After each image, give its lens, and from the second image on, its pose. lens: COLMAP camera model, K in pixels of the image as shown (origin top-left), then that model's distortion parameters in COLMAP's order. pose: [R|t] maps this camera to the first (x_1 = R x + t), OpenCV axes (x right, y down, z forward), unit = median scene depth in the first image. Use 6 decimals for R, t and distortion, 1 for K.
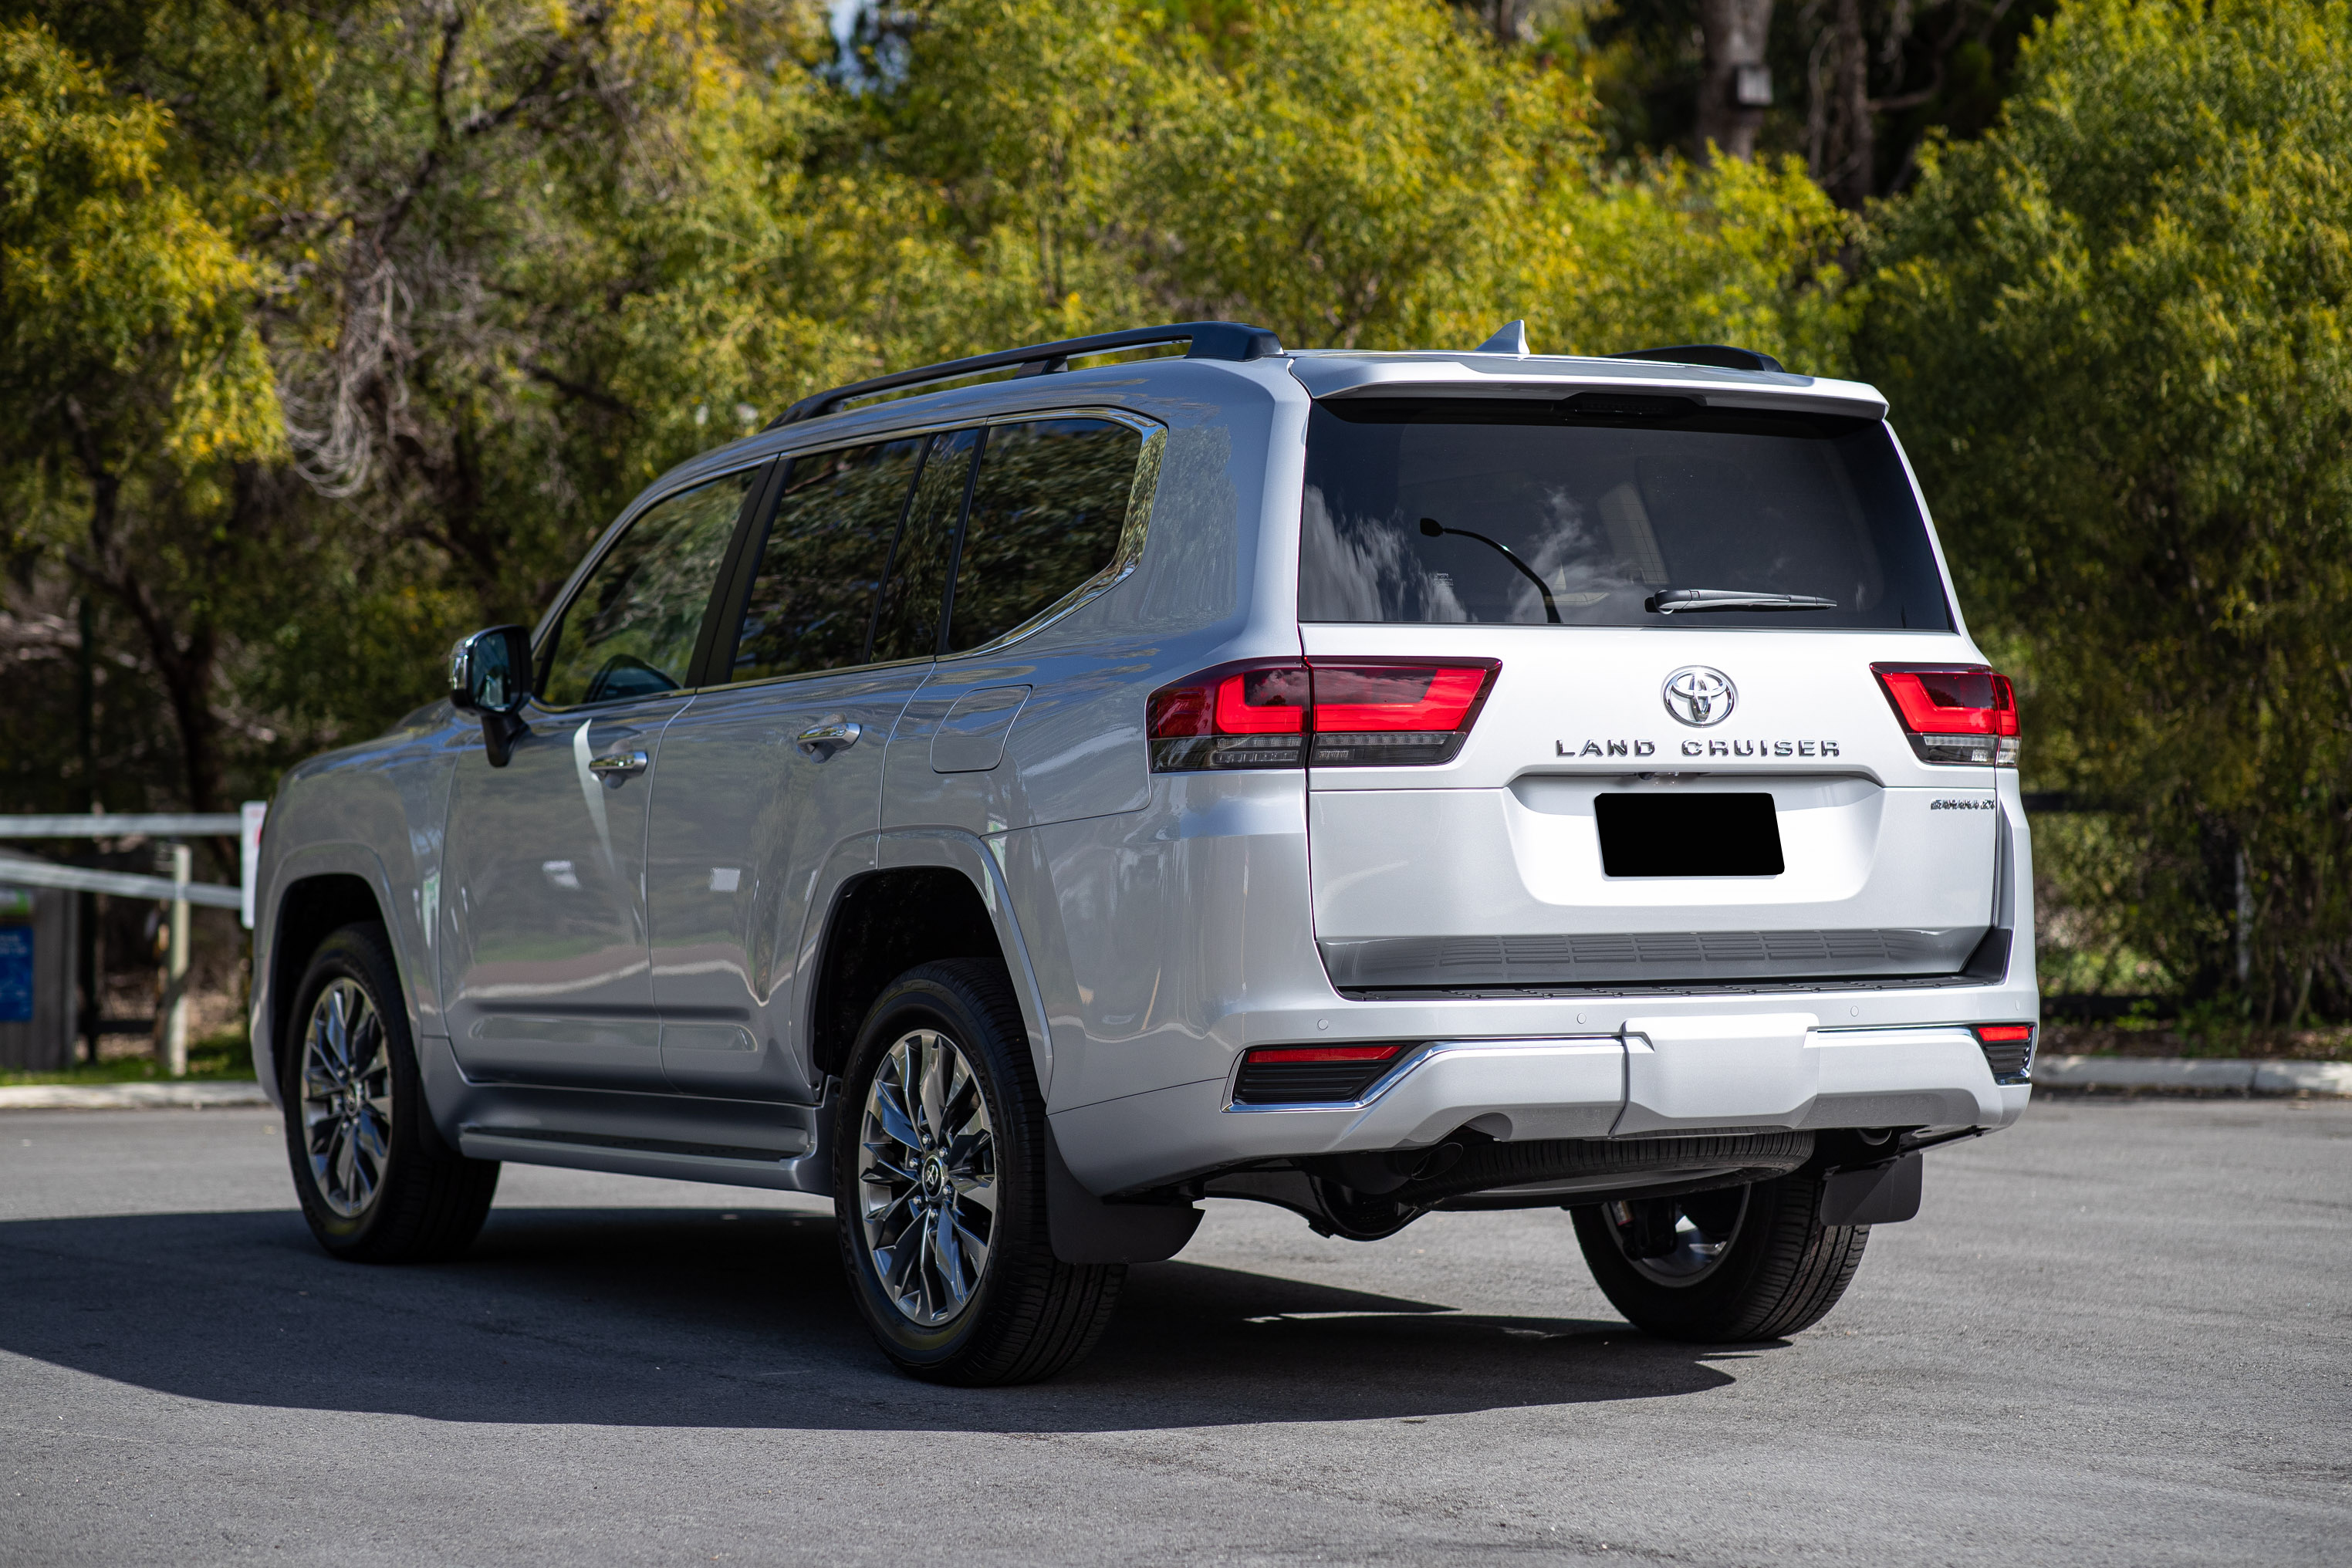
lens RADIAL K [[5967.0, 0, 1175.4], [0, 5967.0, 786.1], [0, 0, 1]] dist [0.158591, 0.000000]
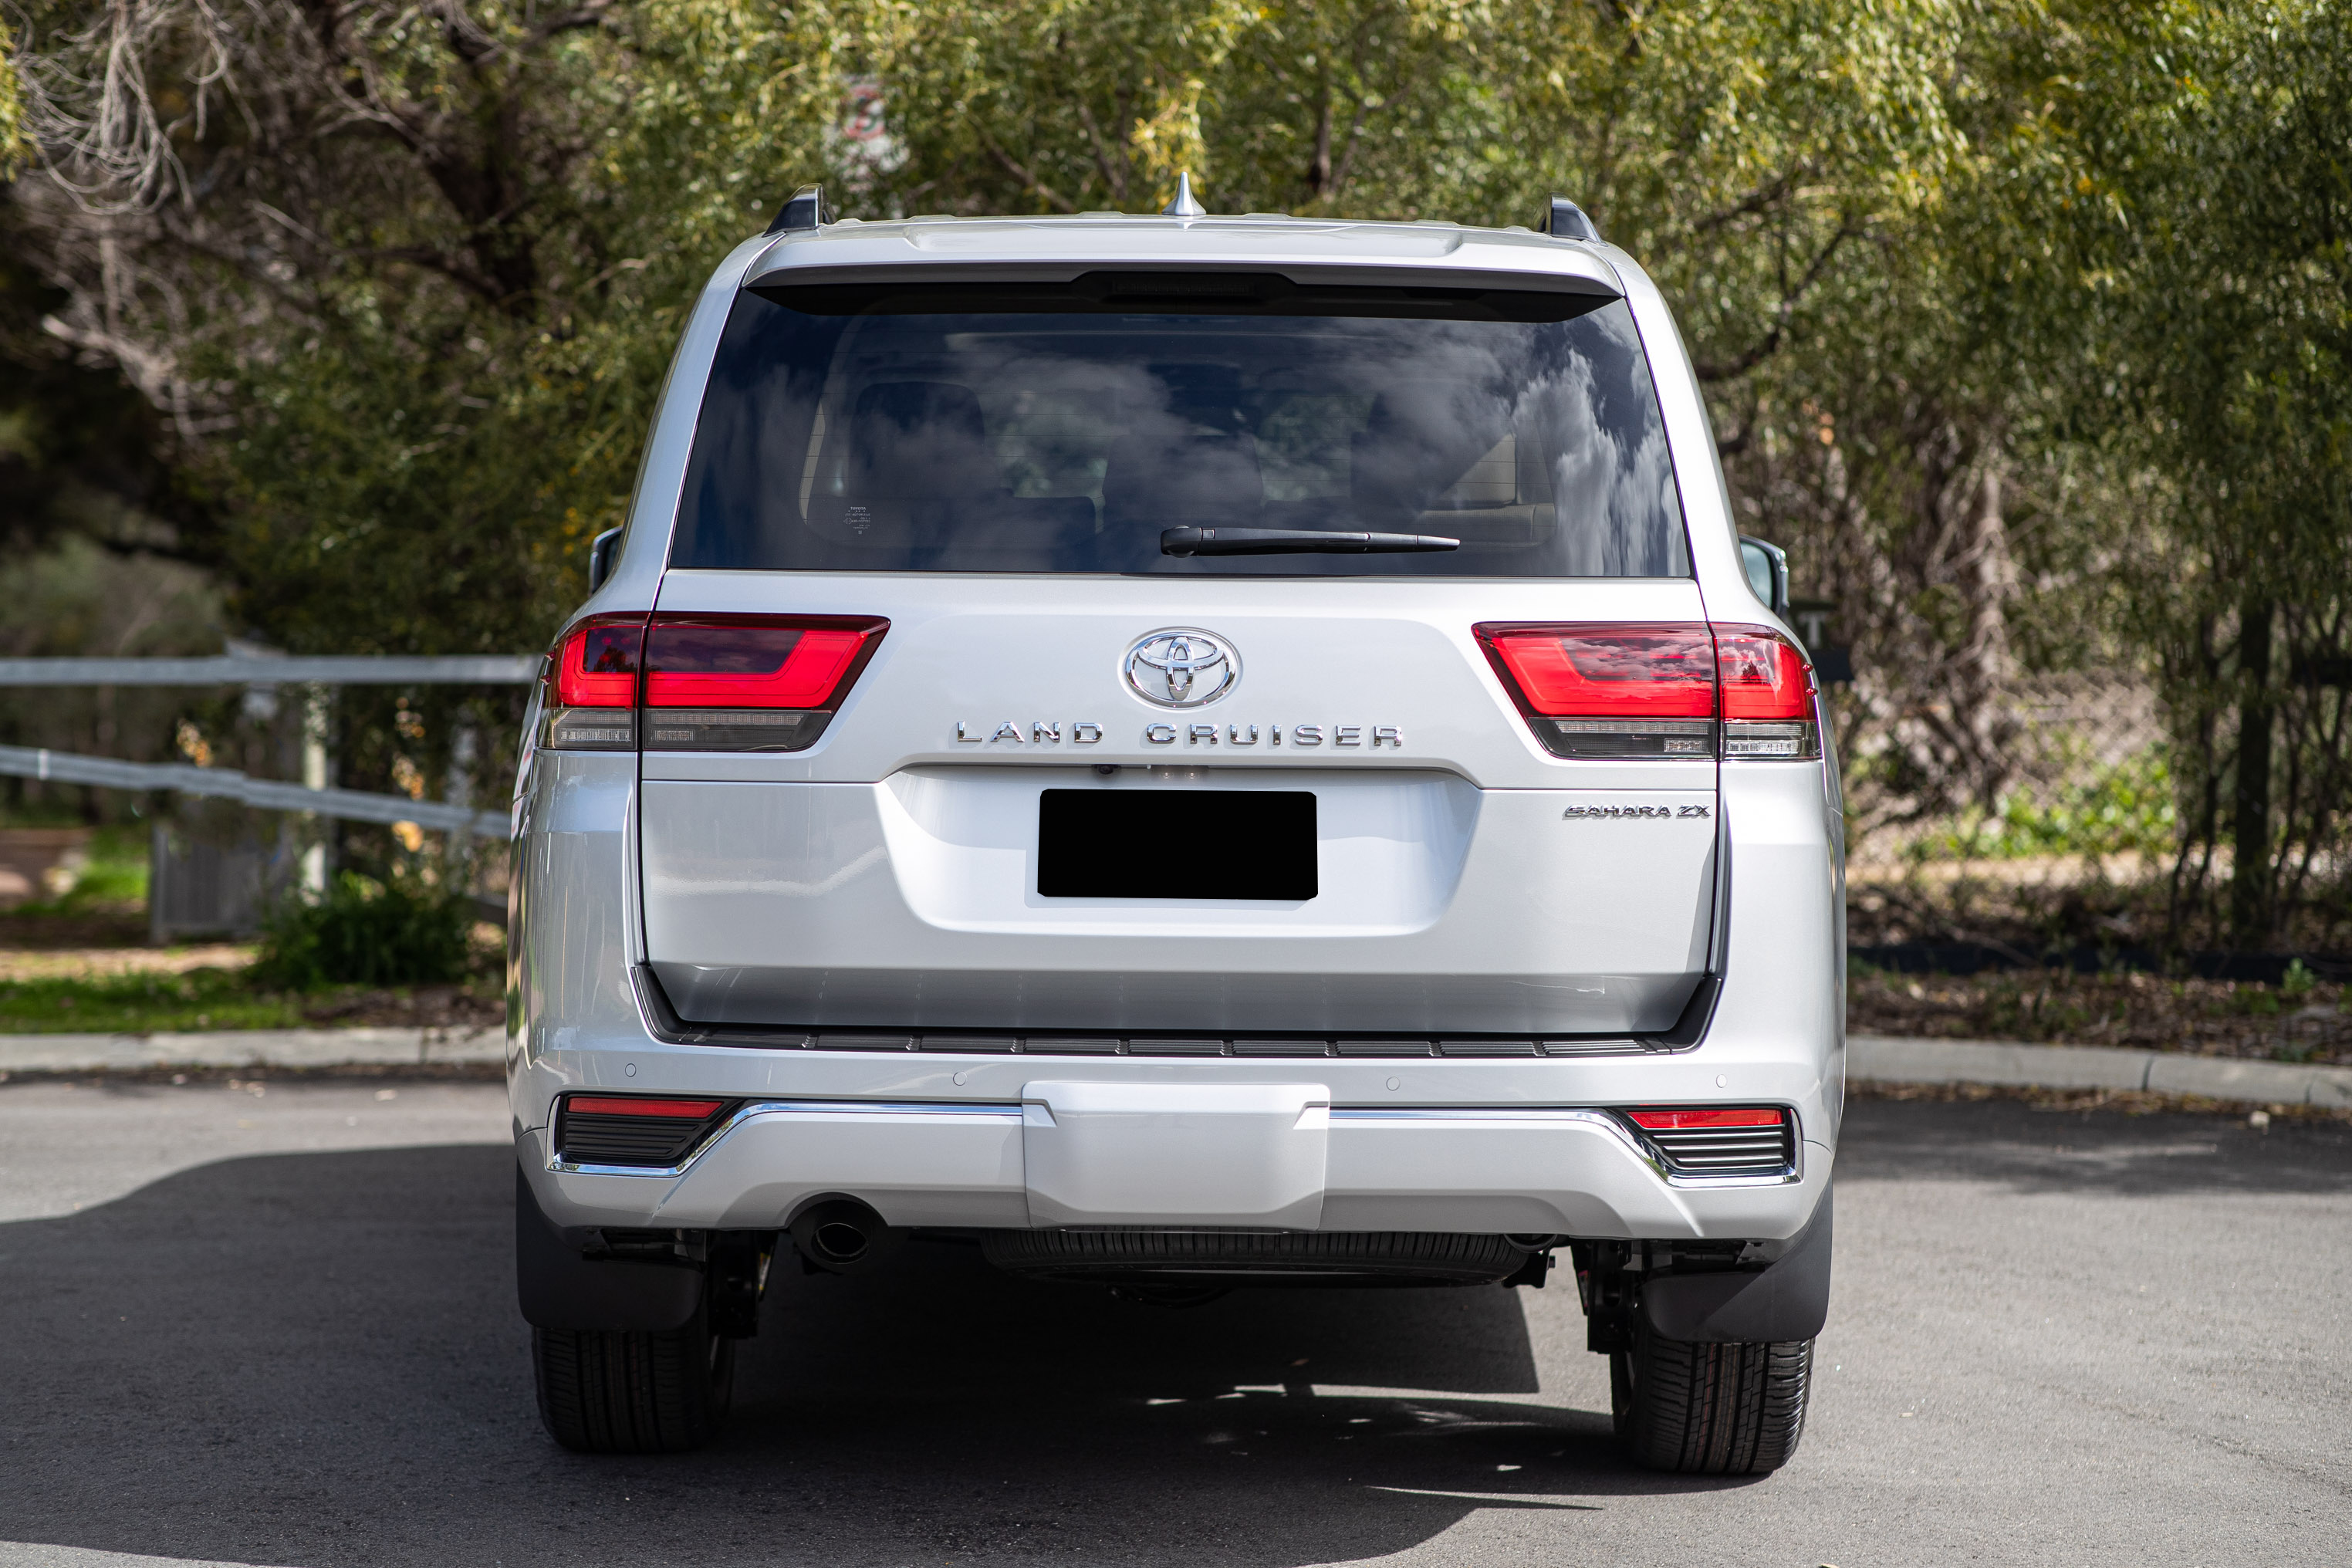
lens RADIAL K [[5967.0, 0, 1178.9], [0, 5967.0, 775.8], [0, 0, 1]] dist [0.158591, 0.000000]
pose [[0.845858, 0.034812, -0.532270, 0.497989], [-0.009164, 0.998669, 0.050752, -0.040144], [0.533329, -0.038051, 0.845052, 0.347163]]
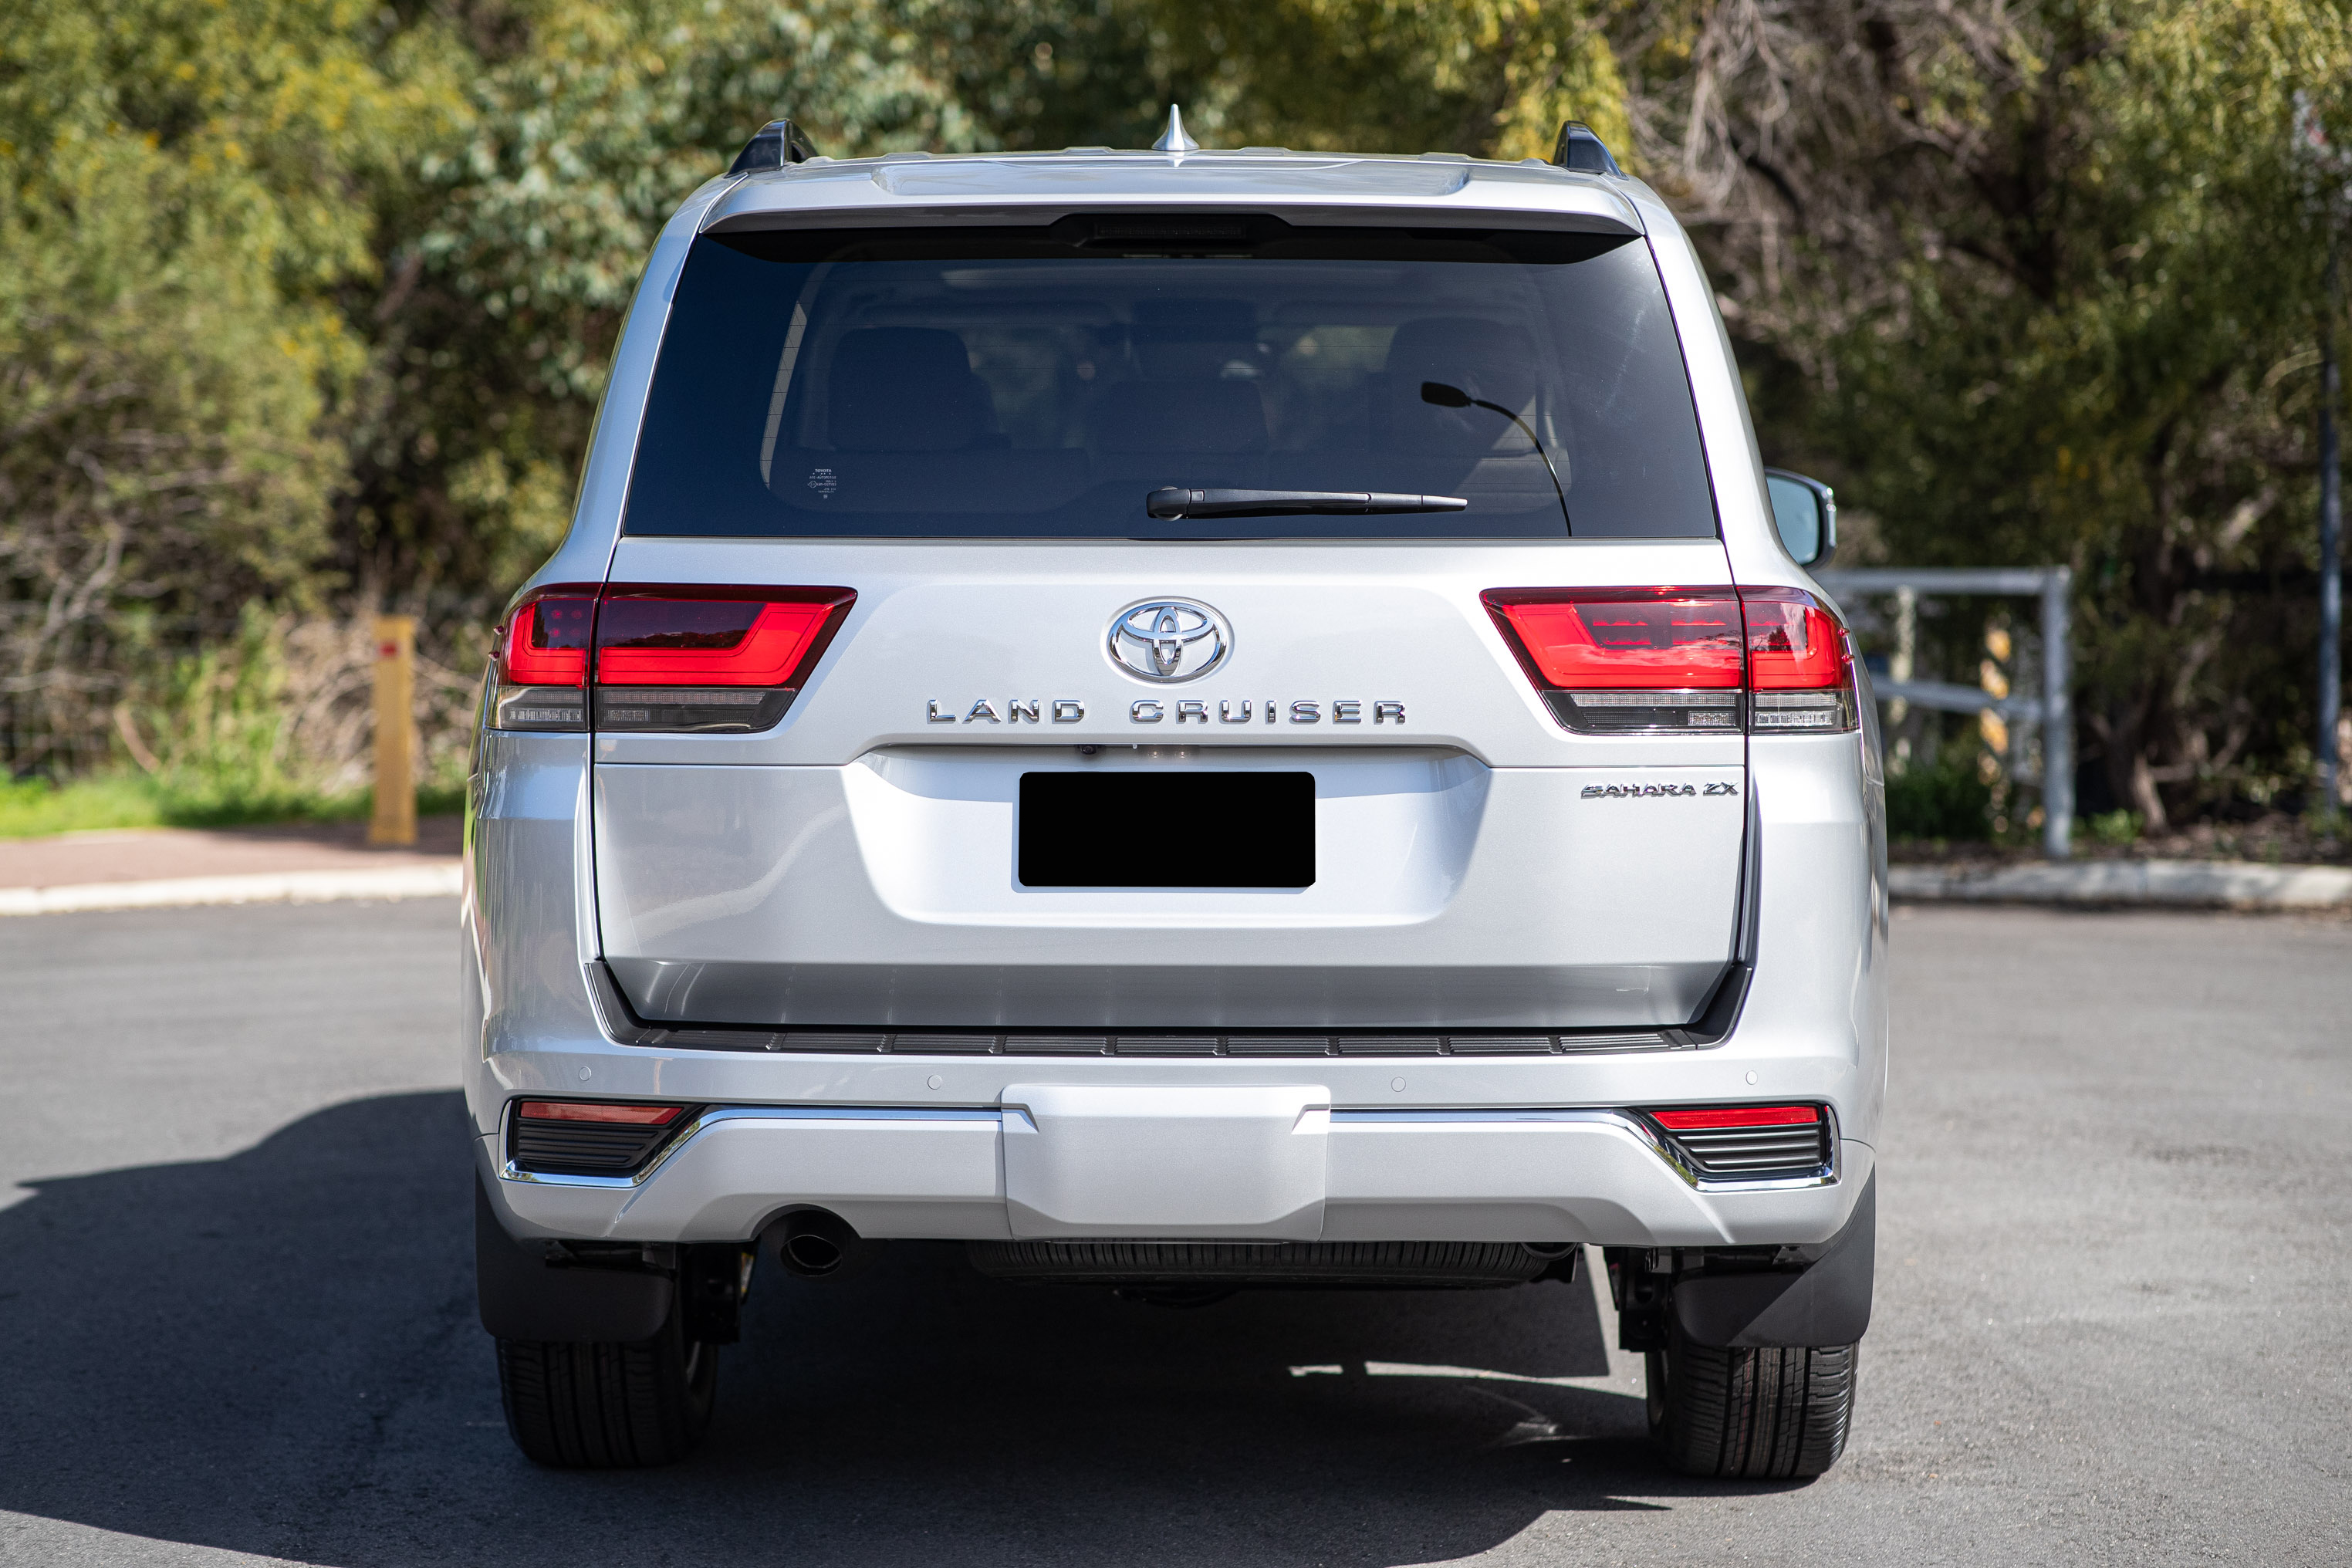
lens RADIAL K [[5967.0, 0, 1181.4], [0, 5967.0, 791.4], [0, 0, 1]] dist [0.158591, 0.000000]
pose [[0.838871, 0.038310, -0.542981, 0.479753], [-0.000578, 0.997582, 0.069492, -0.046728], [0.544330, -0.057982, 0.836865, 0.397424]]
